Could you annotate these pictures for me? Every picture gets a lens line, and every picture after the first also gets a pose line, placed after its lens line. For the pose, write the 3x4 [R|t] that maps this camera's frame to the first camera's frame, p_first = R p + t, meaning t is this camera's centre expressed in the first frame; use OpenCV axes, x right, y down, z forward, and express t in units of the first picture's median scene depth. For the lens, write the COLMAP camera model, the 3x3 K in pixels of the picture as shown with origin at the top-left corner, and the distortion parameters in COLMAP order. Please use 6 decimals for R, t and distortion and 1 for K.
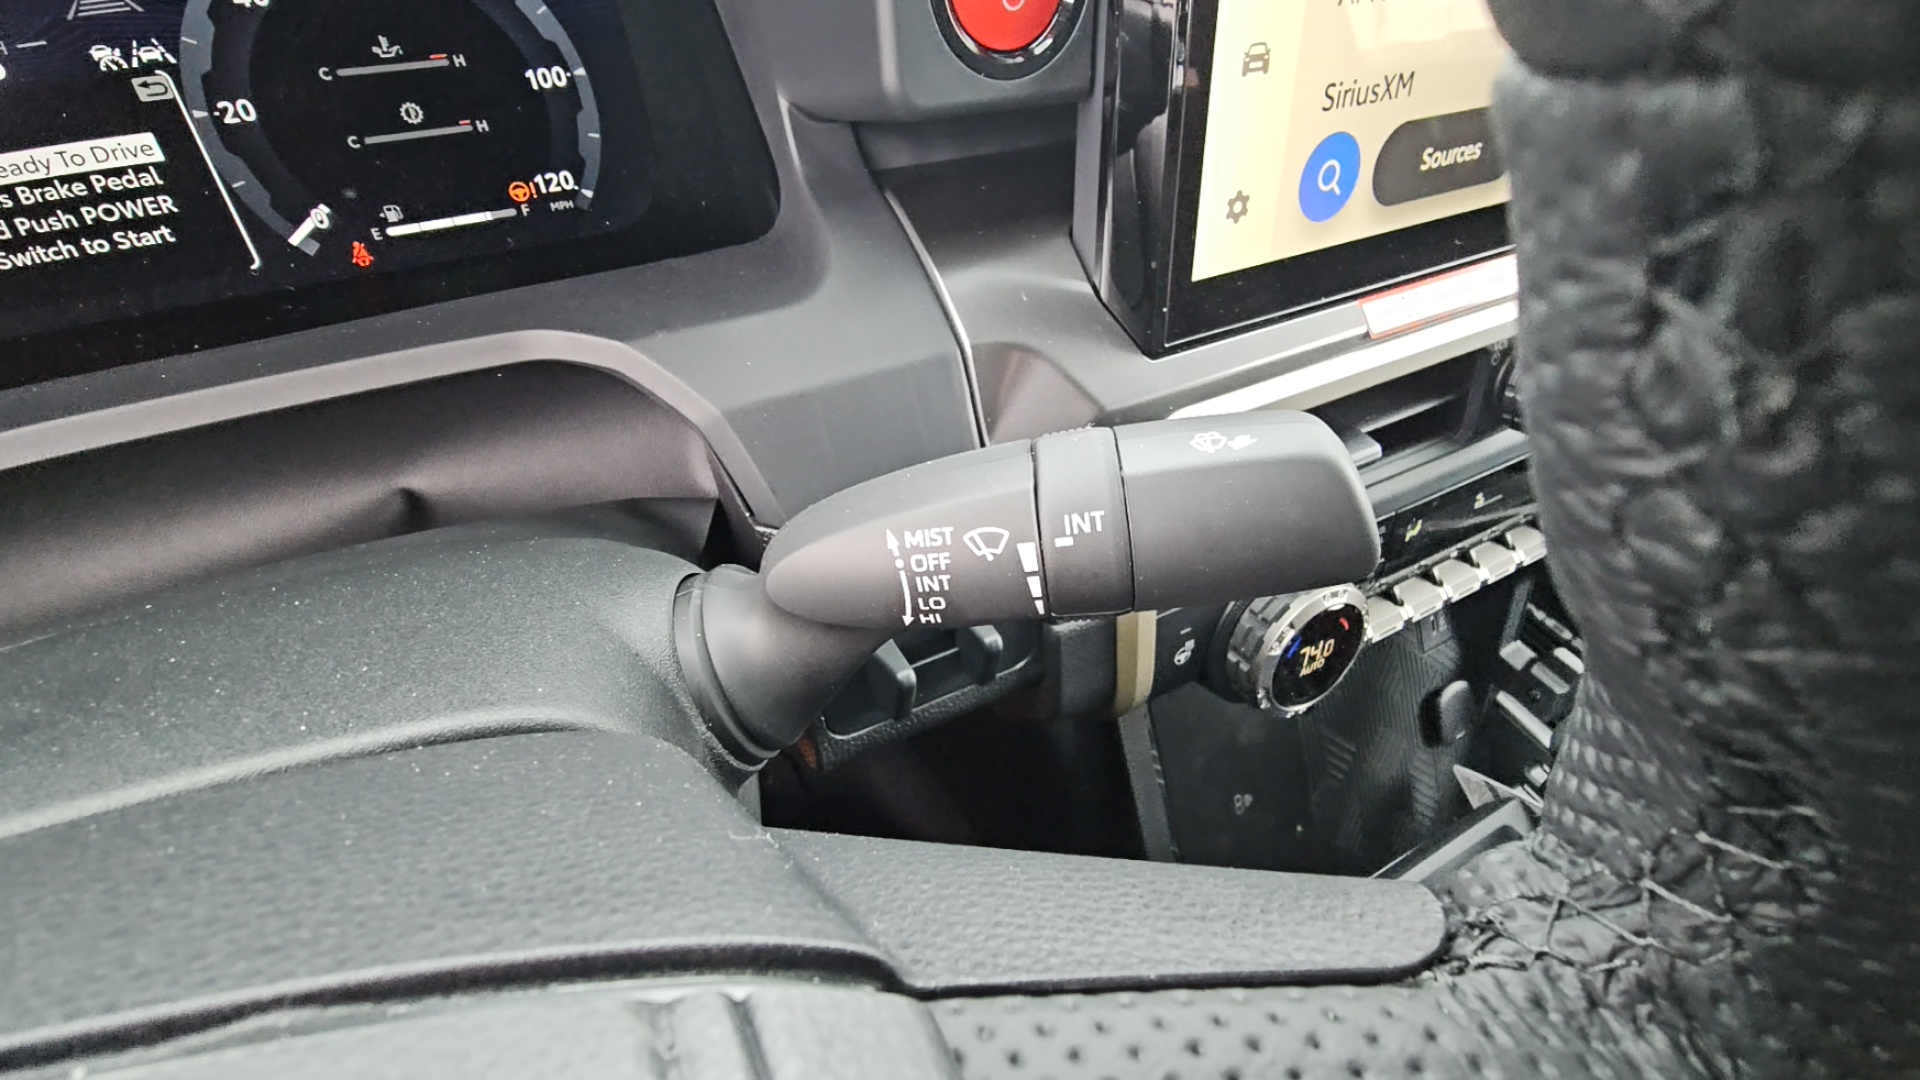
lens RADIAL K [[851.6, 0, 980.4], [0, 851.6, 539.3], [0, 0, 1]] dist [0.022239, -0.014923]
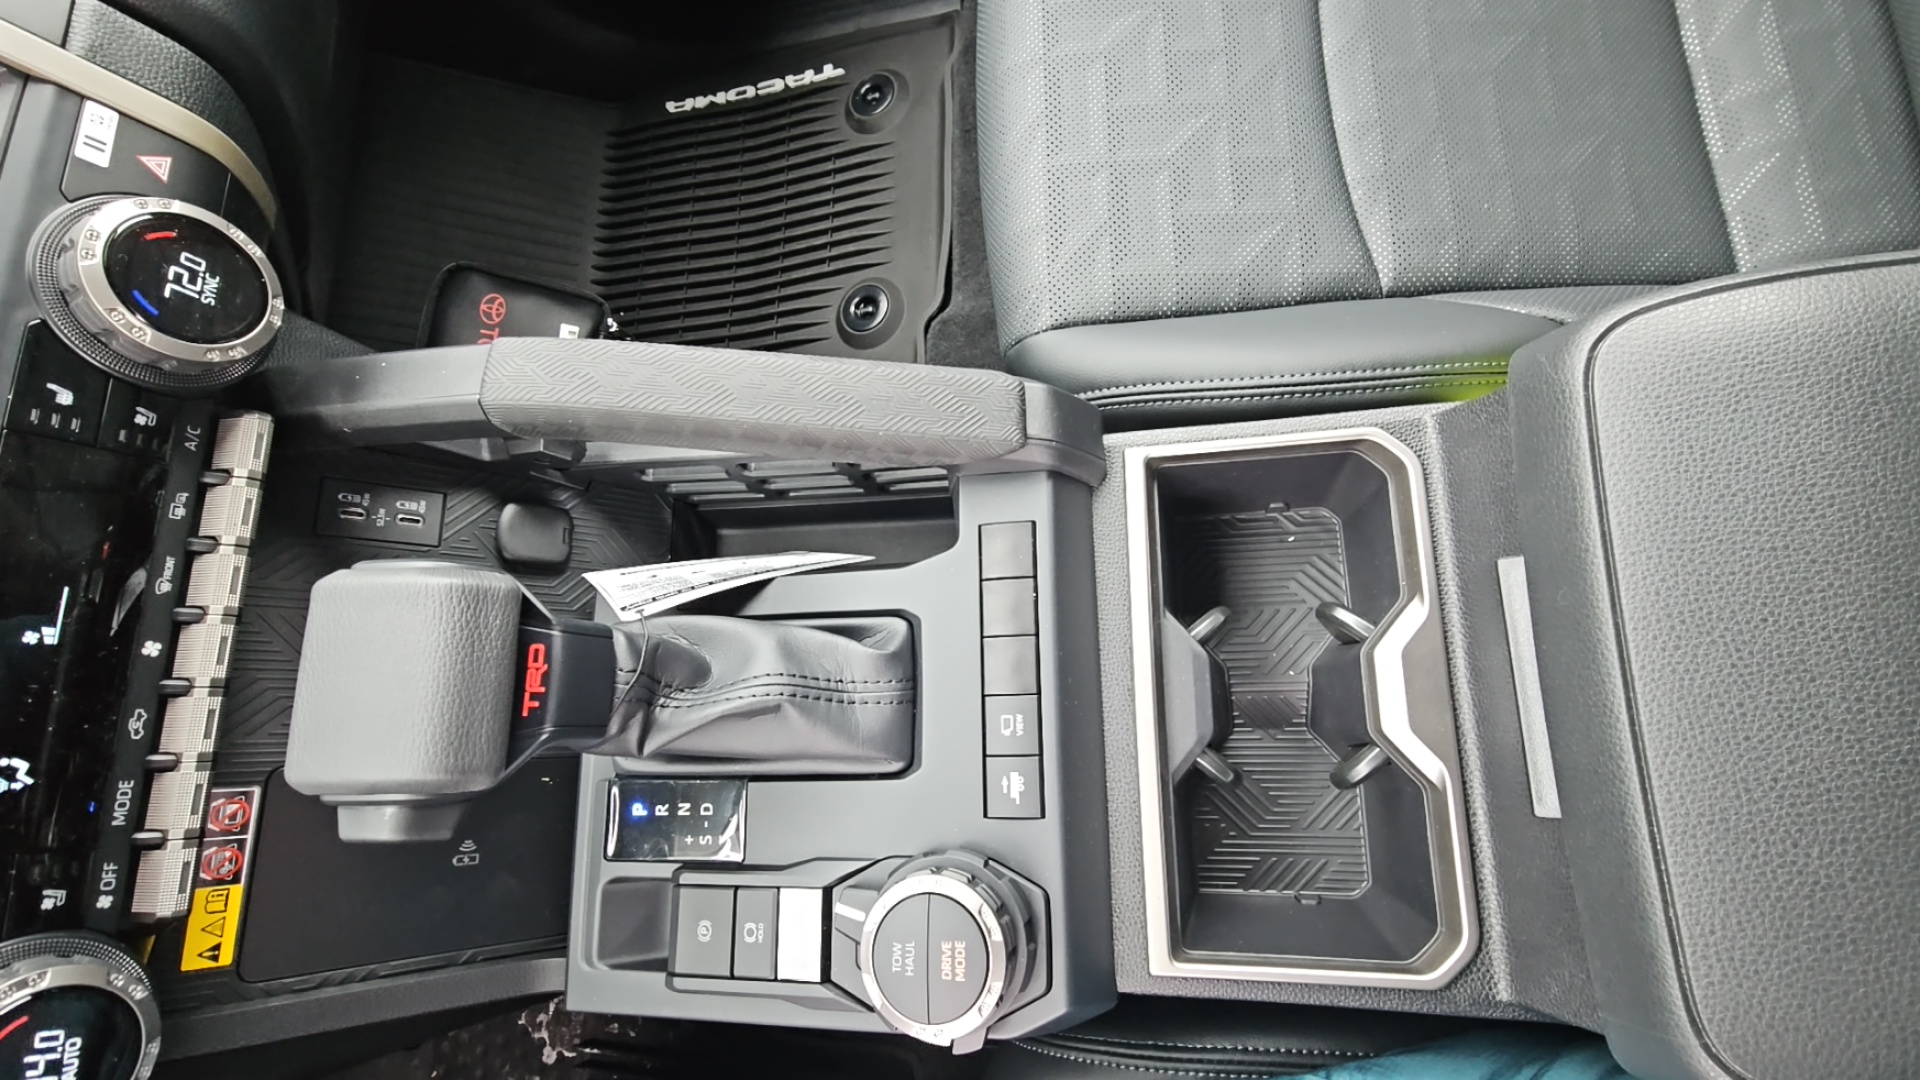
lens RADIAL K [[847.6, 0, 1001.2], [0, 847.6, 544.3], [0, 0, 1]] dist [0.025008, -0.017969]
pose [[0.459263, -0.887991, 0.023453, 1.599732], [0.770651, 0.411428, 0.486645, 0.316522], [-0.441785, -0.205424, 0.873285, 0.028211]]
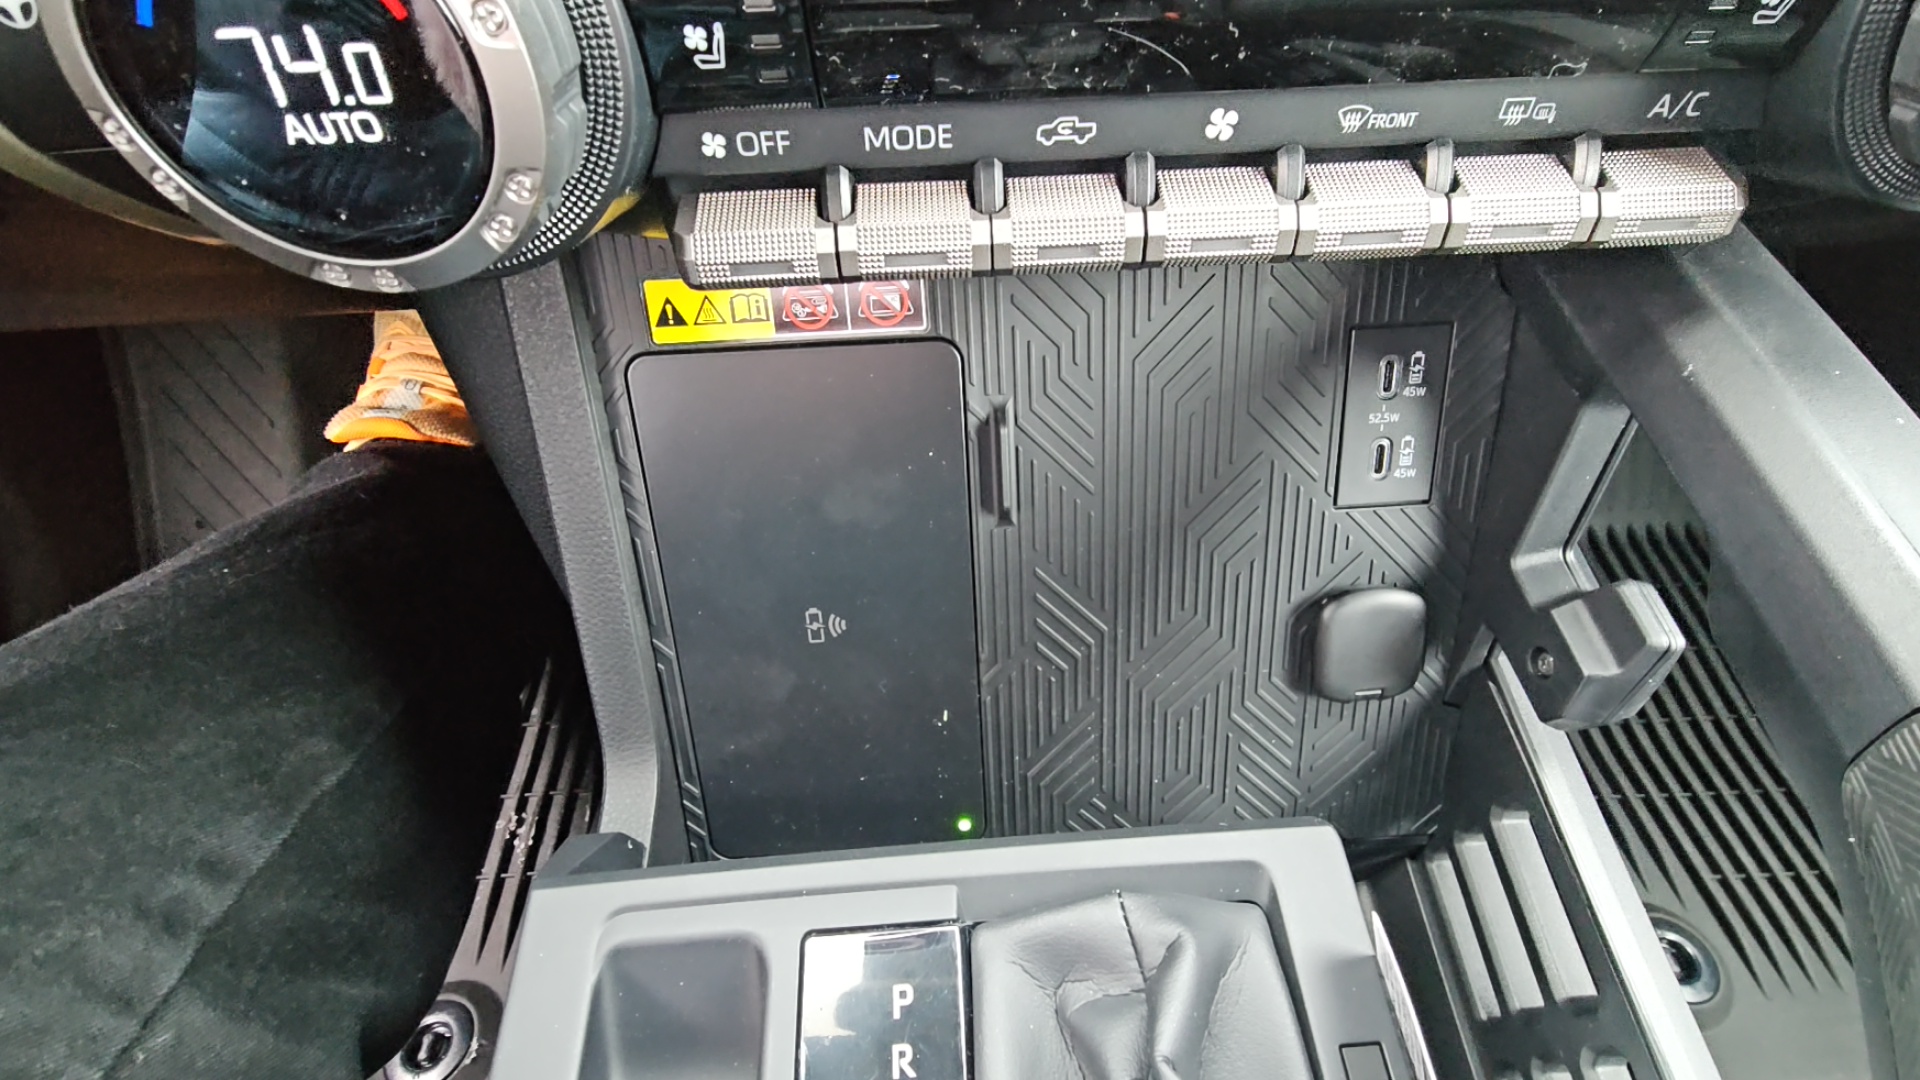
lens RADIAL K [[874.2, 0, 984.5], [0, 874.2, 582.0], [0, 0, 1]] dist [-0.009493, -0.000317]
pose [[0.898818, 0.332065, -0.286111, 1.046789], [-0.265449, 0.931801, 0.247556, 0.217399], [0.348803, -0.146560, 0.925666, 0.983381]]
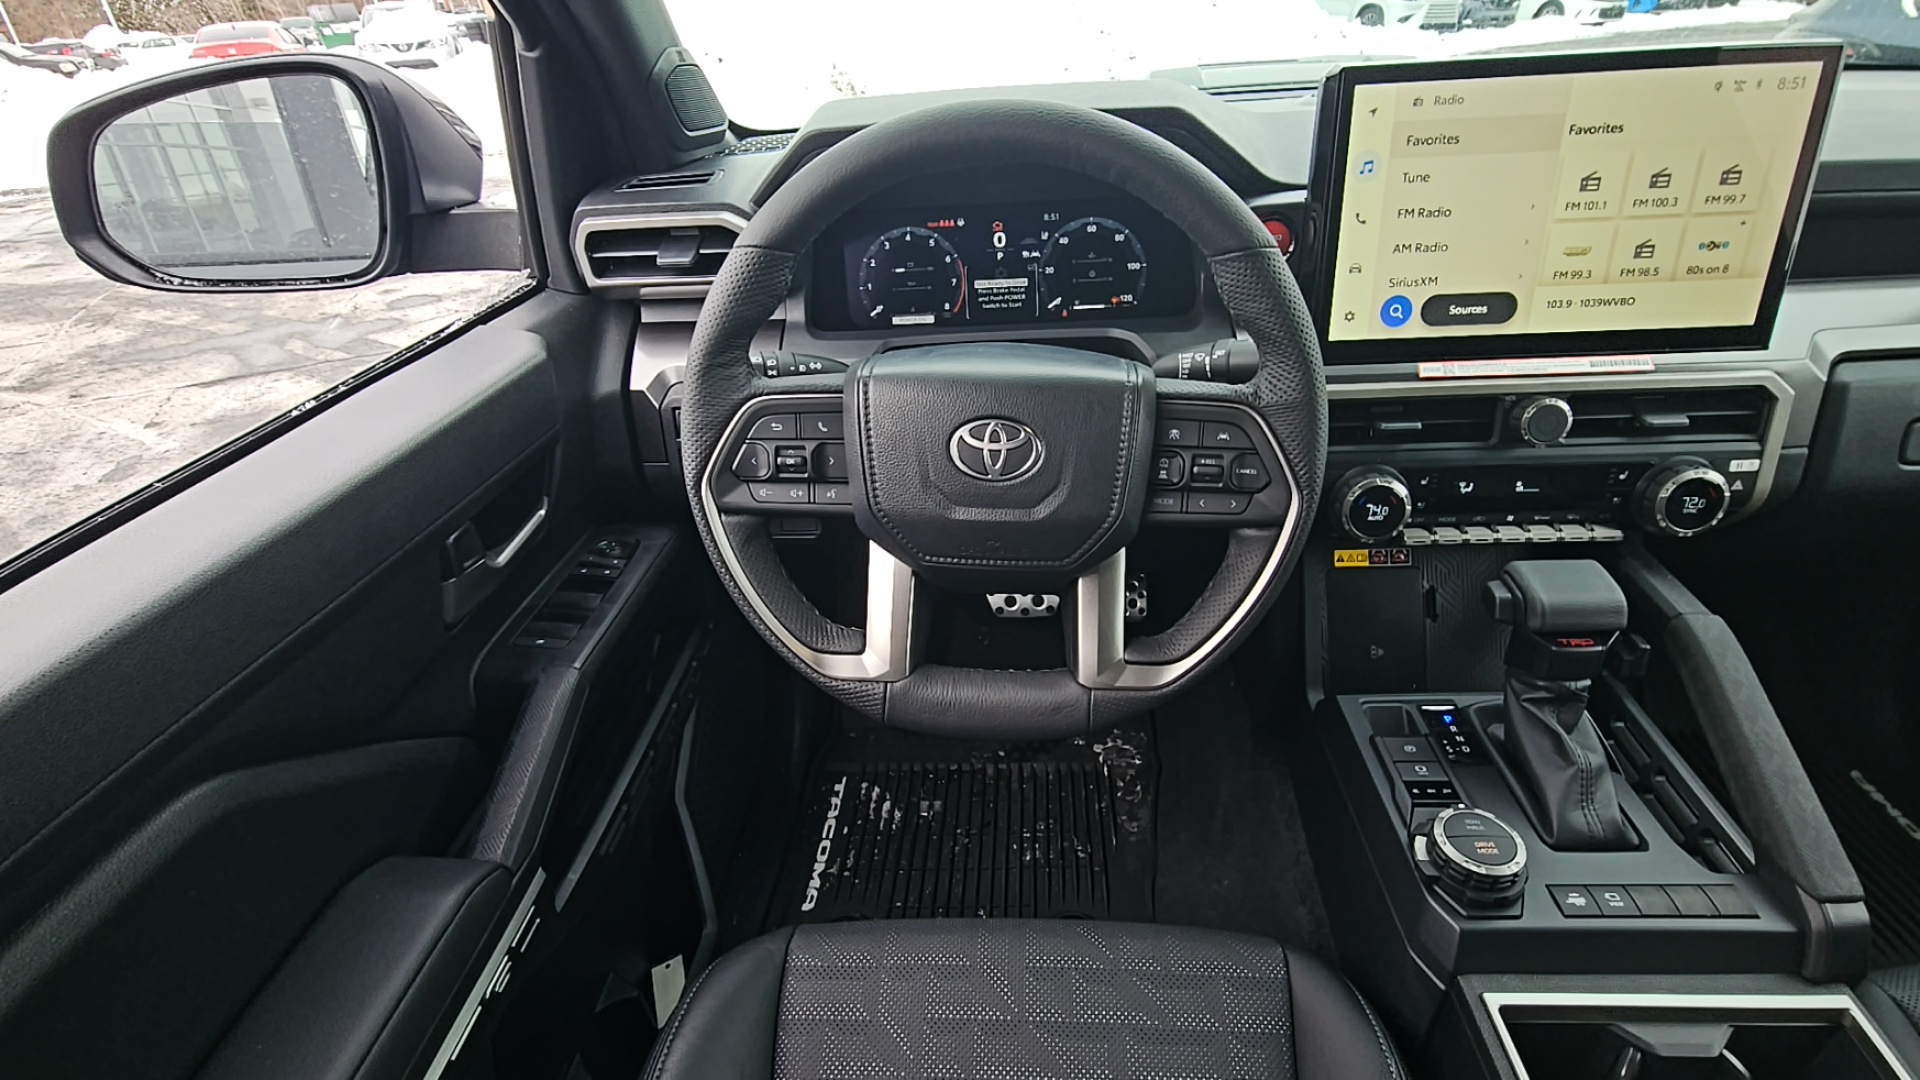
lens RADIAL K [[854.8, 0, 981.2], [0, 854.8, 546.2], [0, 0, 1]] dist [0.001989, -0.001354]
pose [[0.844136, 0.204224, -0.495709, 0.855007], [-0.299717, 0.946389, -0.120487, 1.066949], [0.444527, 0.250279, 0.860091, -1.835108]]
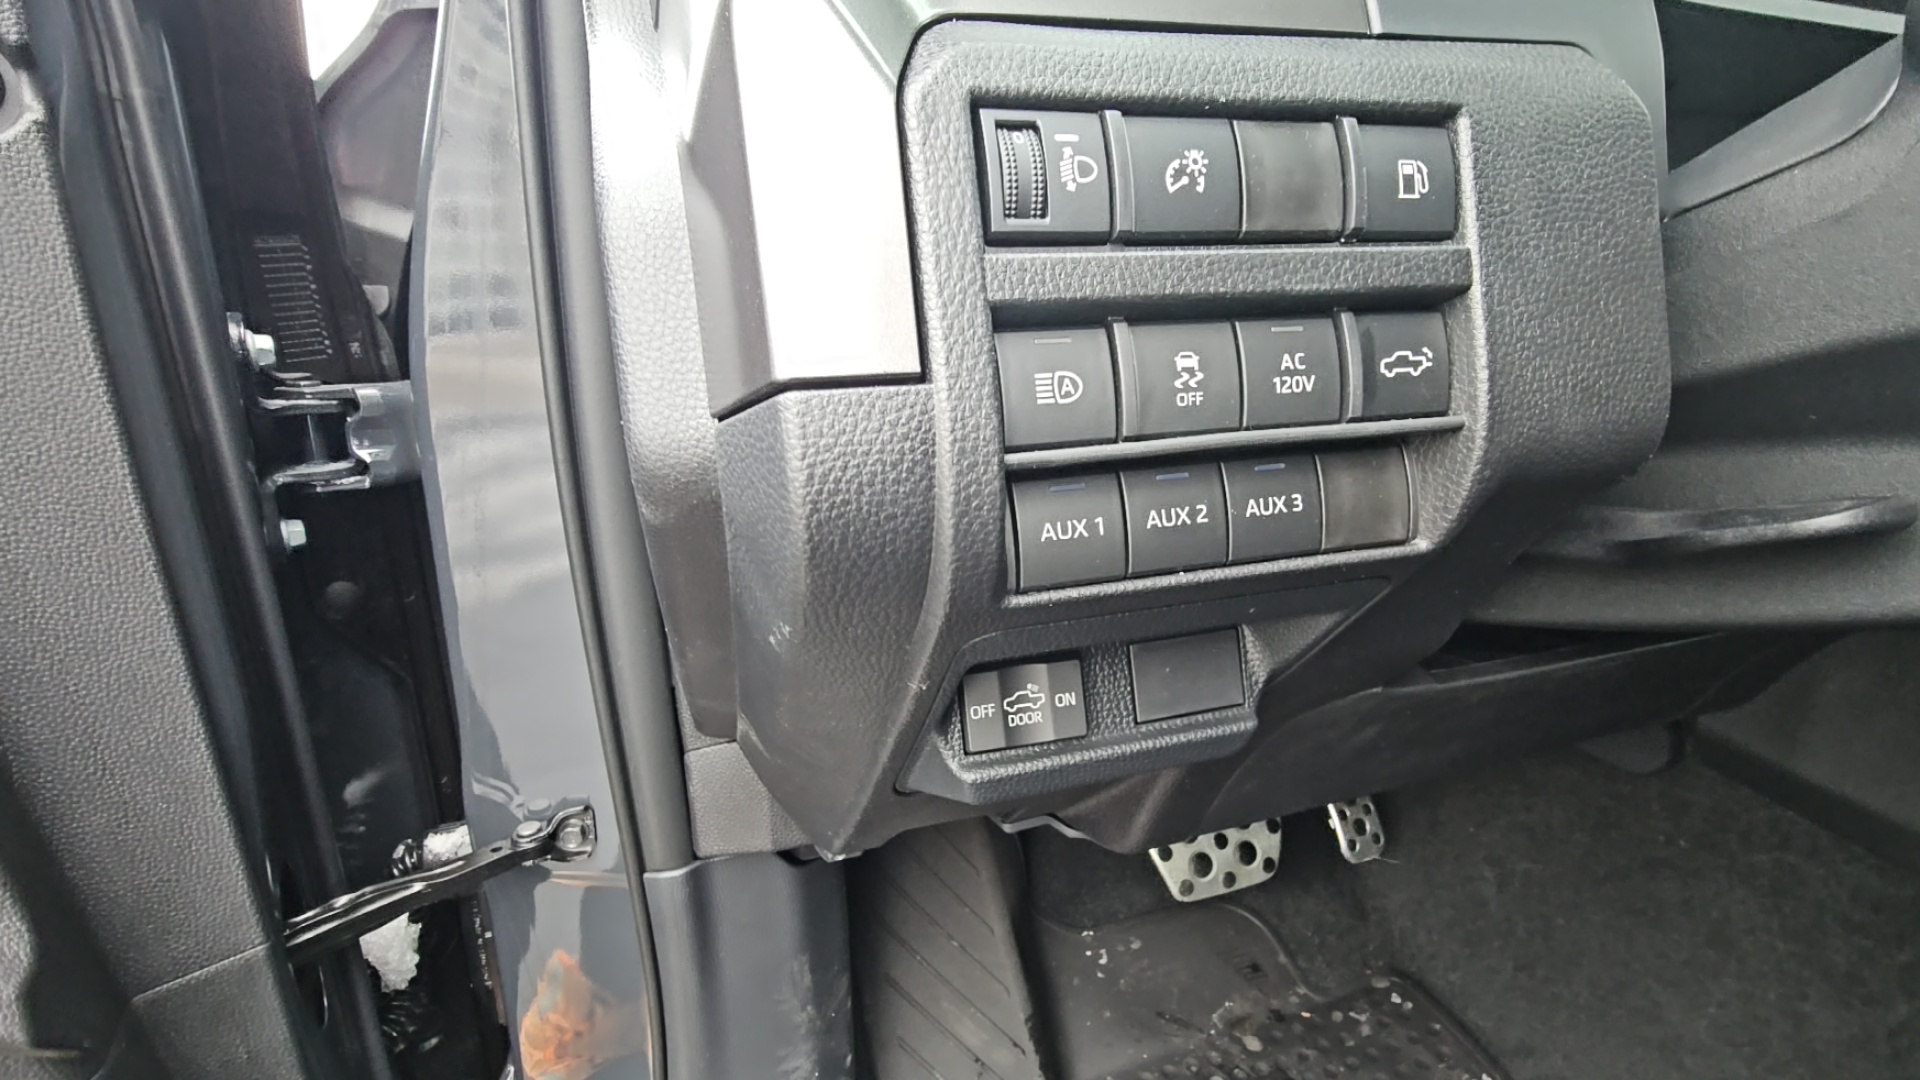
lens RADIAL K [[858.2, 0, 982.8], [0, 858.2, 547.3], [0, 0, 1]] dist [0.007956, -0.007026]
pose [[0.981711, -0.015597, -0.189738, -1.729958], [-0.075671, 0.882560, -0.464070, 1.132353], [0.174693, 0.469941, 0.865239, -0.086592]]
